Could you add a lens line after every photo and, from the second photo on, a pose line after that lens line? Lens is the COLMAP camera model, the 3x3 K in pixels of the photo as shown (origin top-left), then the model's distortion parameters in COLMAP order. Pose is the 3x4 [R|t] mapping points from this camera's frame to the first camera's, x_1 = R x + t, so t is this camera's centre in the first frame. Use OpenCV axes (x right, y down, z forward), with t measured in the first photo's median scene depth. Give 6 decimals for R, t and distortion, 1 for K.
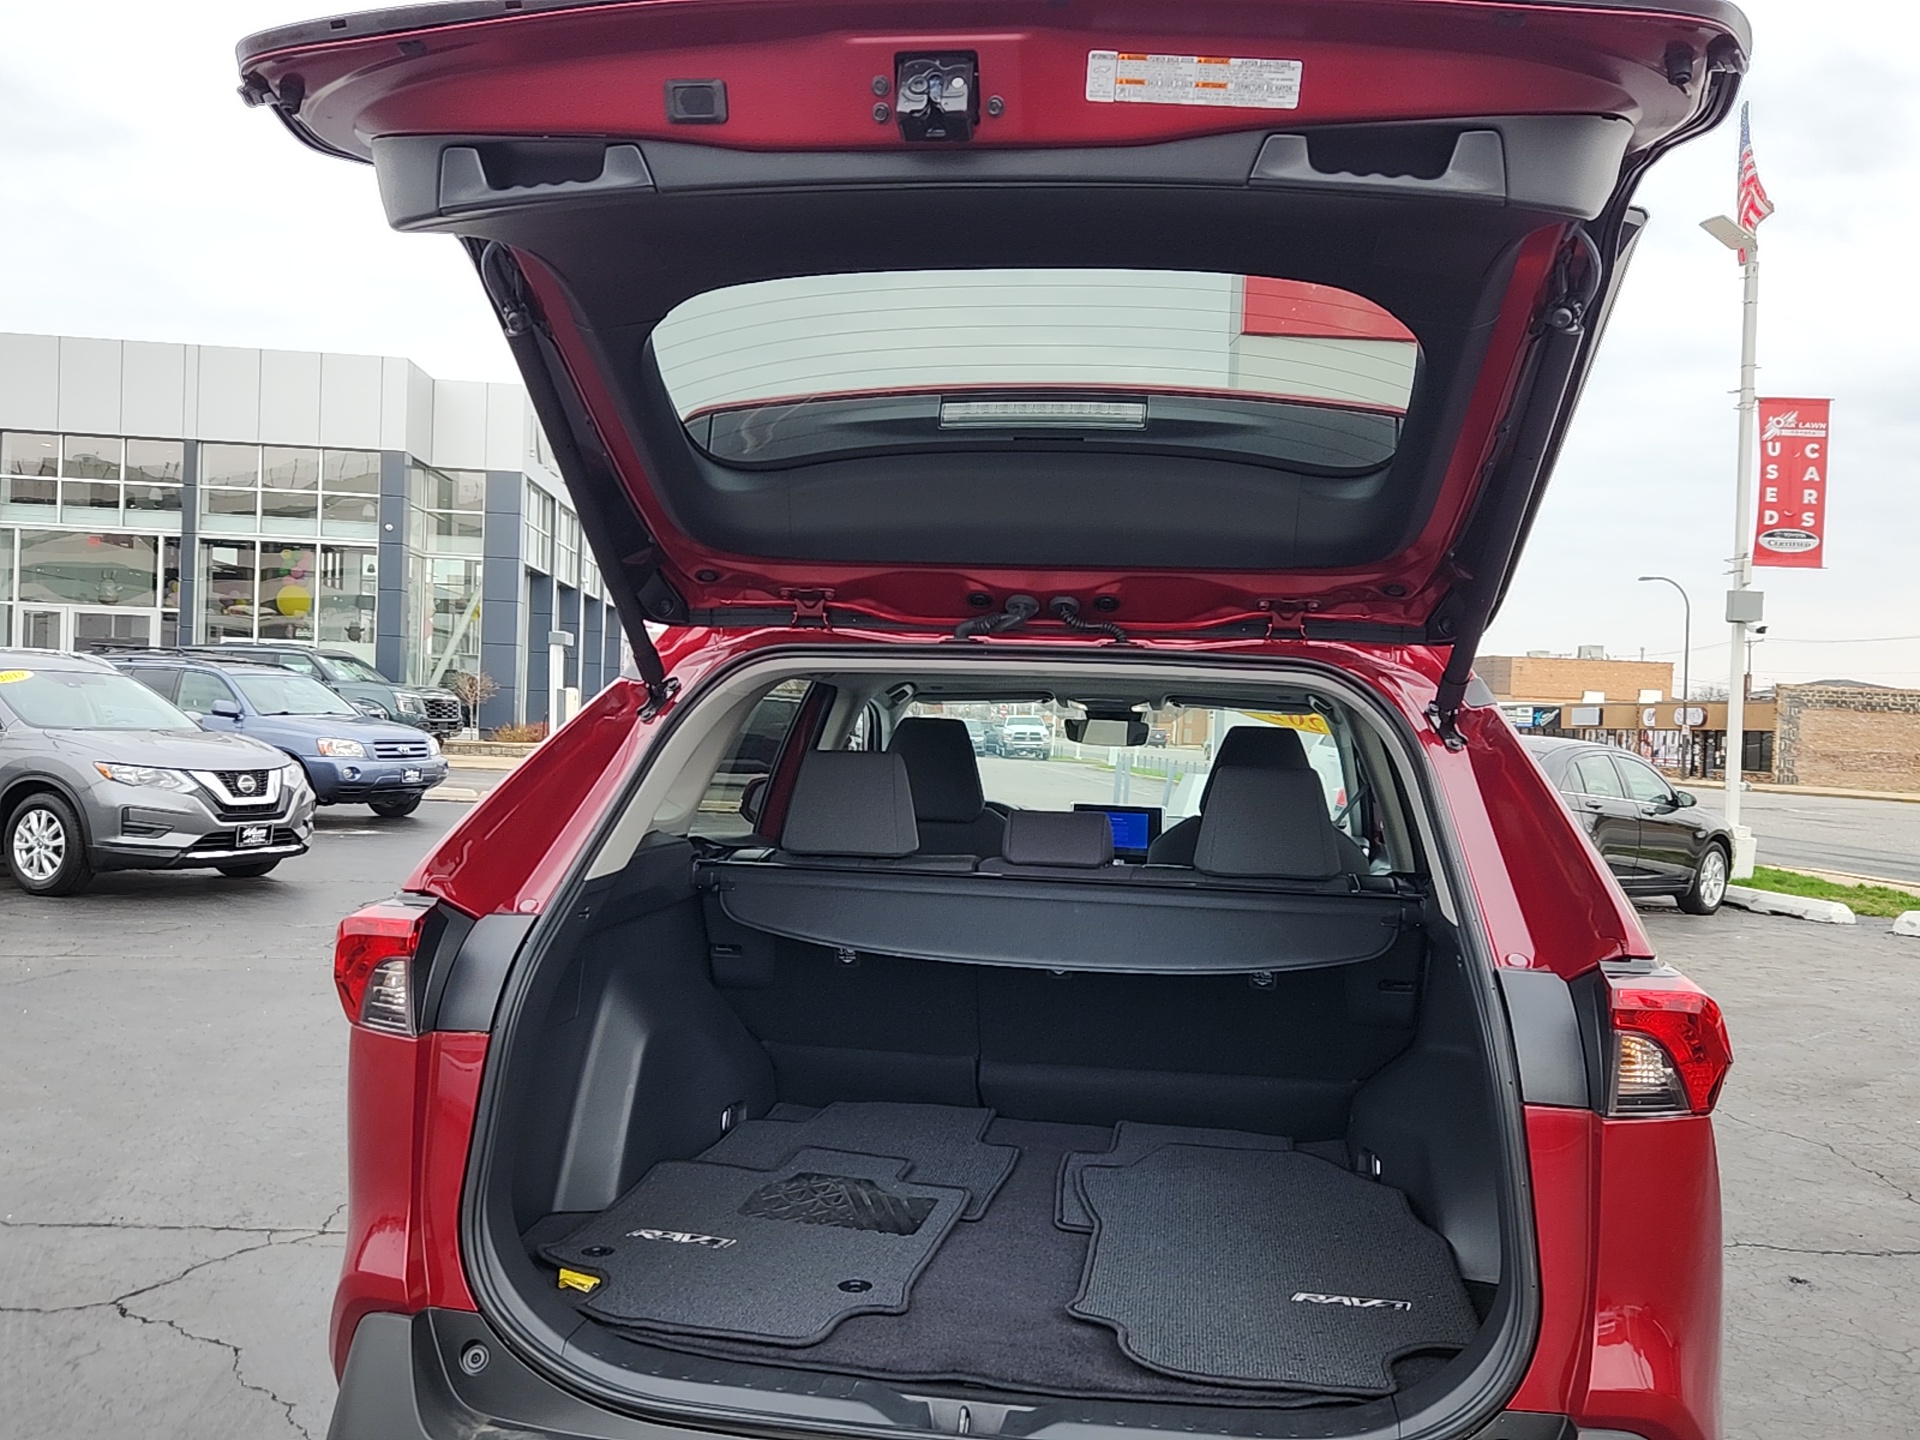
lens RADIAL K [[1561.9, 0, 966.0], [0, 1561.9, 718.0], [0, 0, 1]] dist [0.089064, -0.079025]
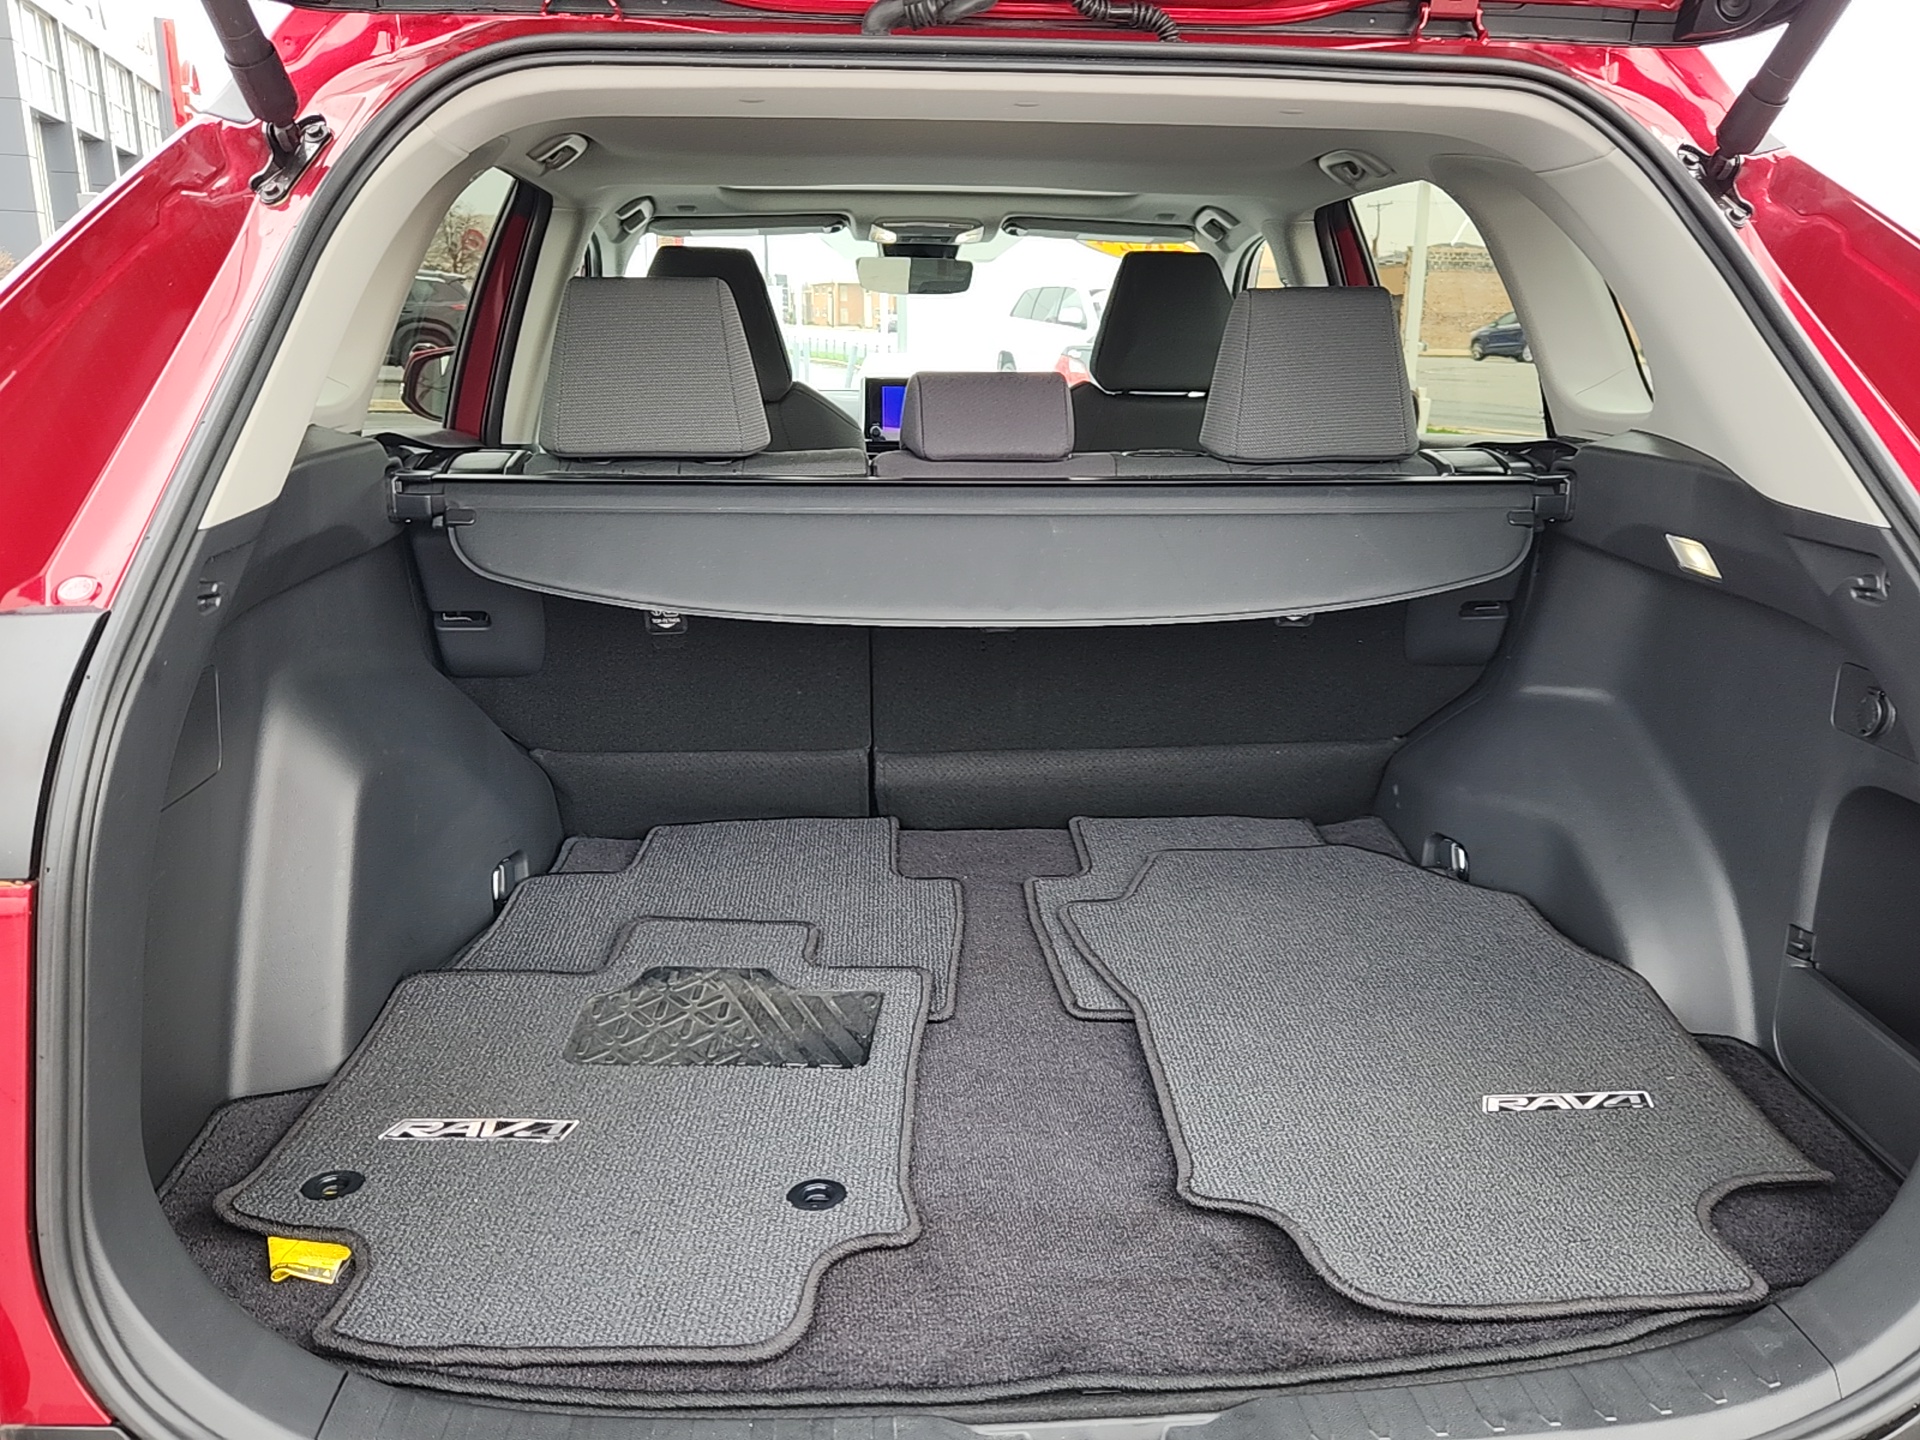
lens RADIAL K [[1439.5, 0, 933.7], [0, 1439.5, 717.4], [0, 0, 1]] dist [0.069340, -0.065023]
pose [[0.970651, -0.085541, 0.224767, -0.117186], [0.021169, 0.961367, 0.274454, 0.036523], [-0.239560, -0.261641, 0.934962, 0.464410]]
